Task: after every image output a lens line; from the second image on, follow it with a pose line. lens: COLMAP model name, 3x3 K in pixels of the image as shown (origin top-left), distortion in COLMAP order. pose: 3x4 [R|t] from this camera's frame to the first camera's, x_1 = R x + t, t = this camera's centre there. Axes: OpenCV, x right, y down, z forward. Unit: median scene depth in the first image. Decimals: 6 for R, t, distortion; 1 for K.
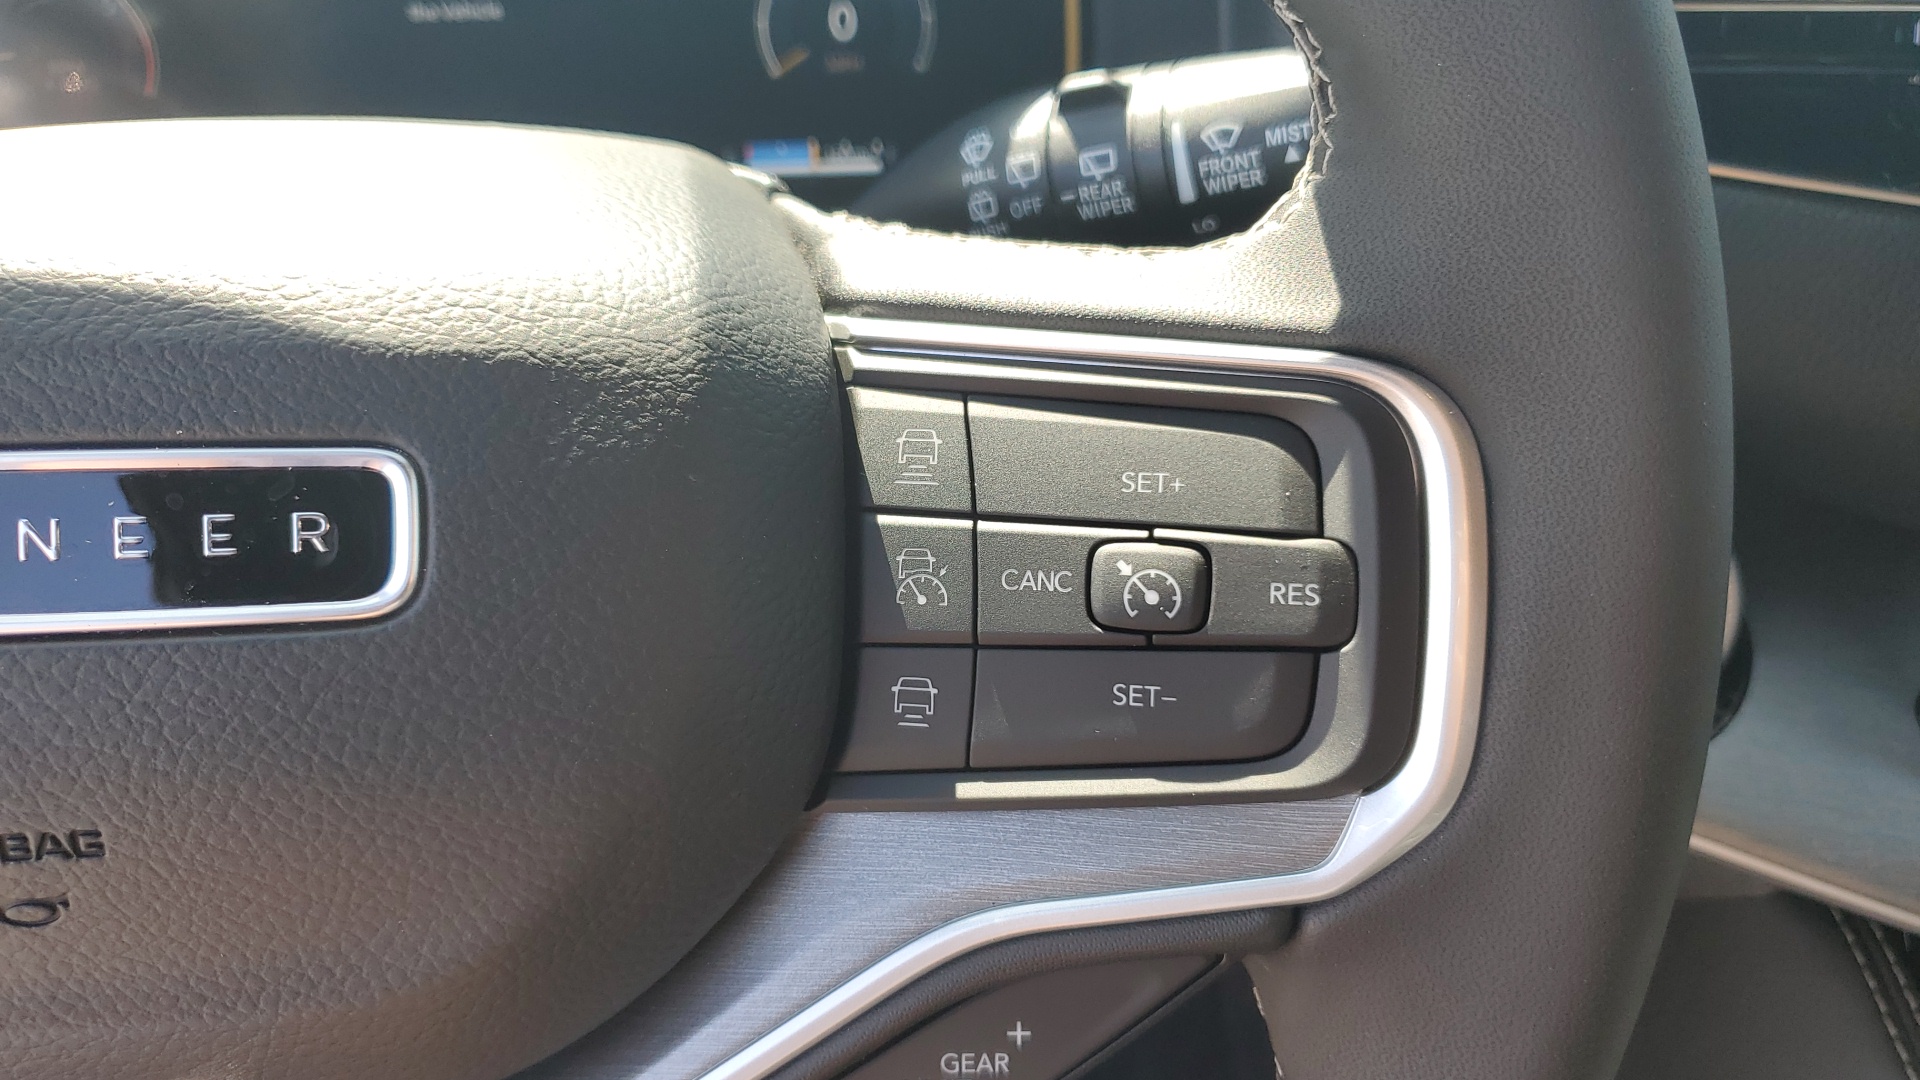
lens RADIAL K [[1454.1, 0, 980.1], [0, 1454.1, 545.0], [0, 0, 1]] dist [0.059161, -0.044177]
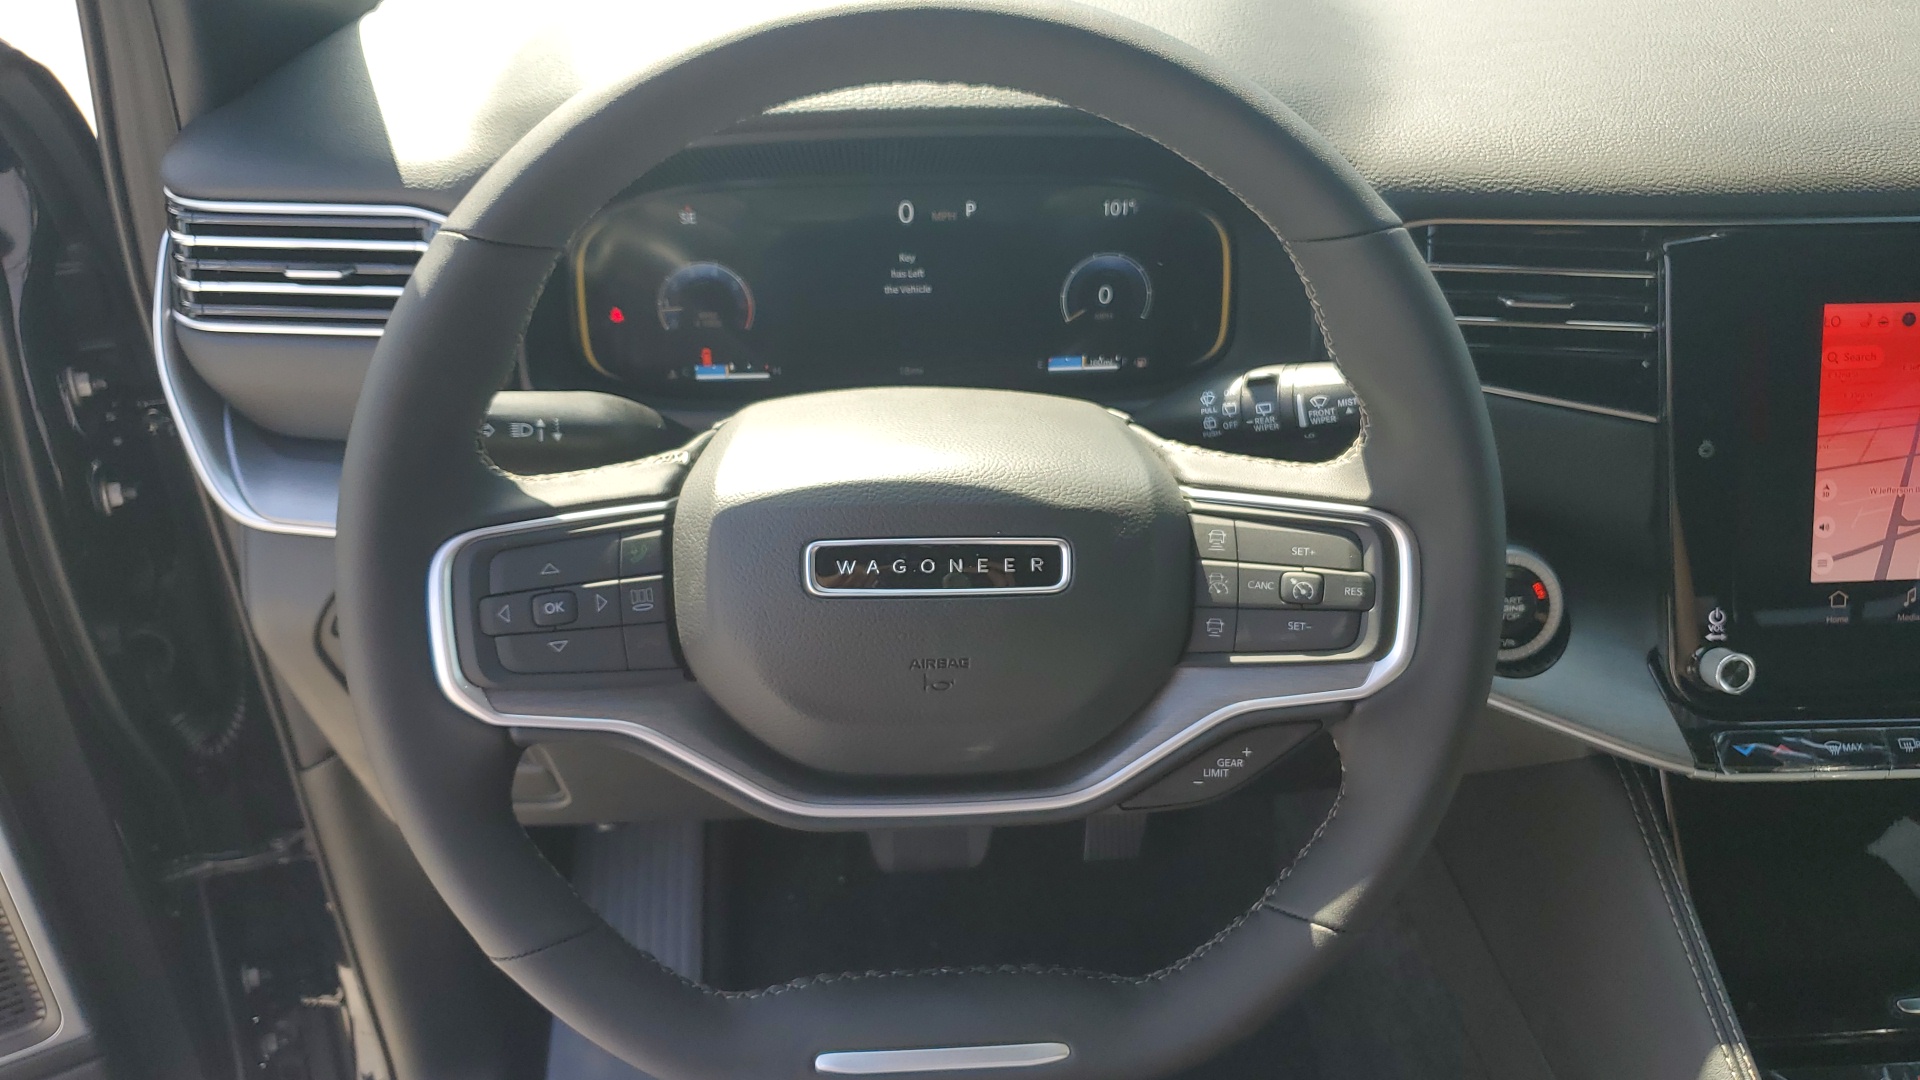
lens RADIAL K [[1454.1, 0, 954.7], [0, 1454.1, 549.8], [0, 0, 1]] dist [0.059161, -0.044177]
pose [[0.999648, 0.016272, -0.020958, -0.489657], [-0.016506, 0.999803, -0.011020, -0.003128], [0.020775, 0.011362, 0.999720, -1.814832]]
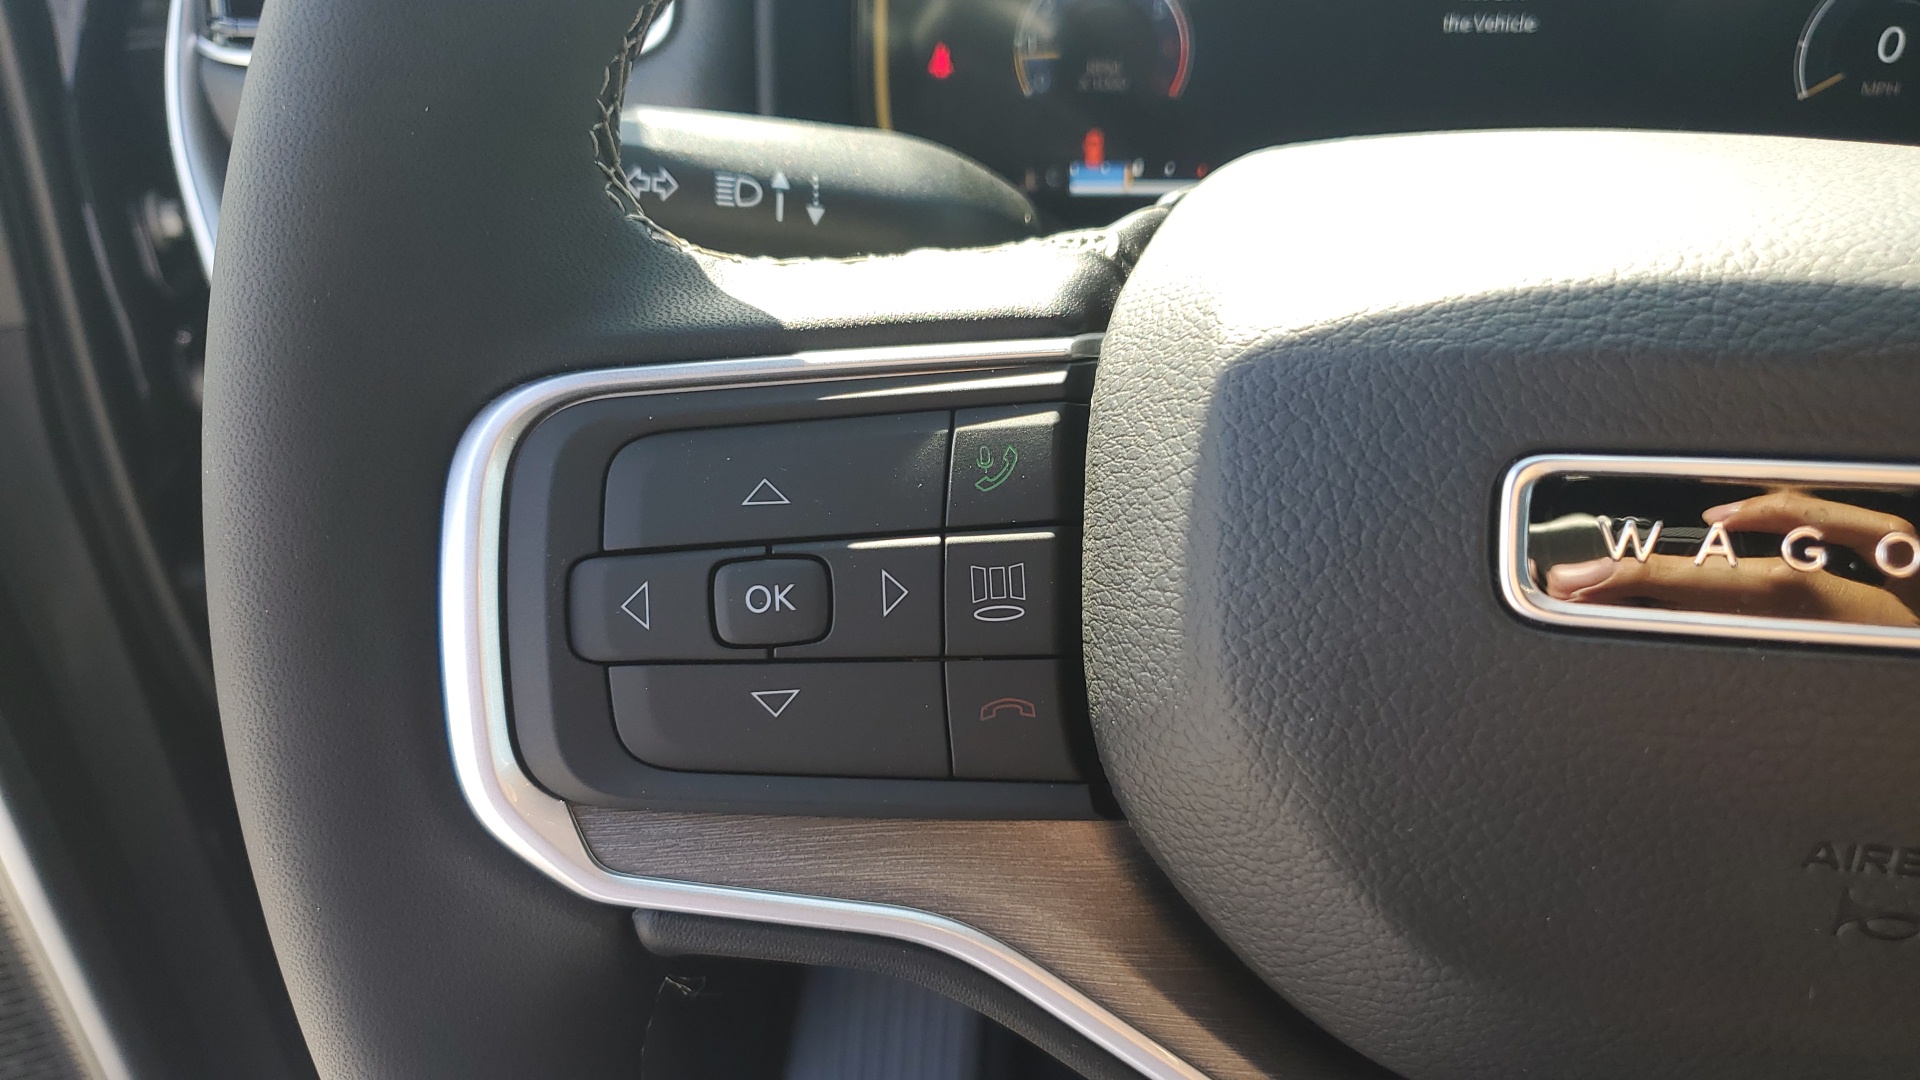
lens RADIAL K [[1454.1, 0, 976.7], [0, 1454.1, 531.5], [0, 0, 1]] dist [0.059161, -0.044177]
pose [[0.980399, 0.078495, -0.180708, -0.975922], [-0.081989, 0.996562, -0.011933, 0.041945], [0.179150, 0.026515, 0.983464, -0.063429]]
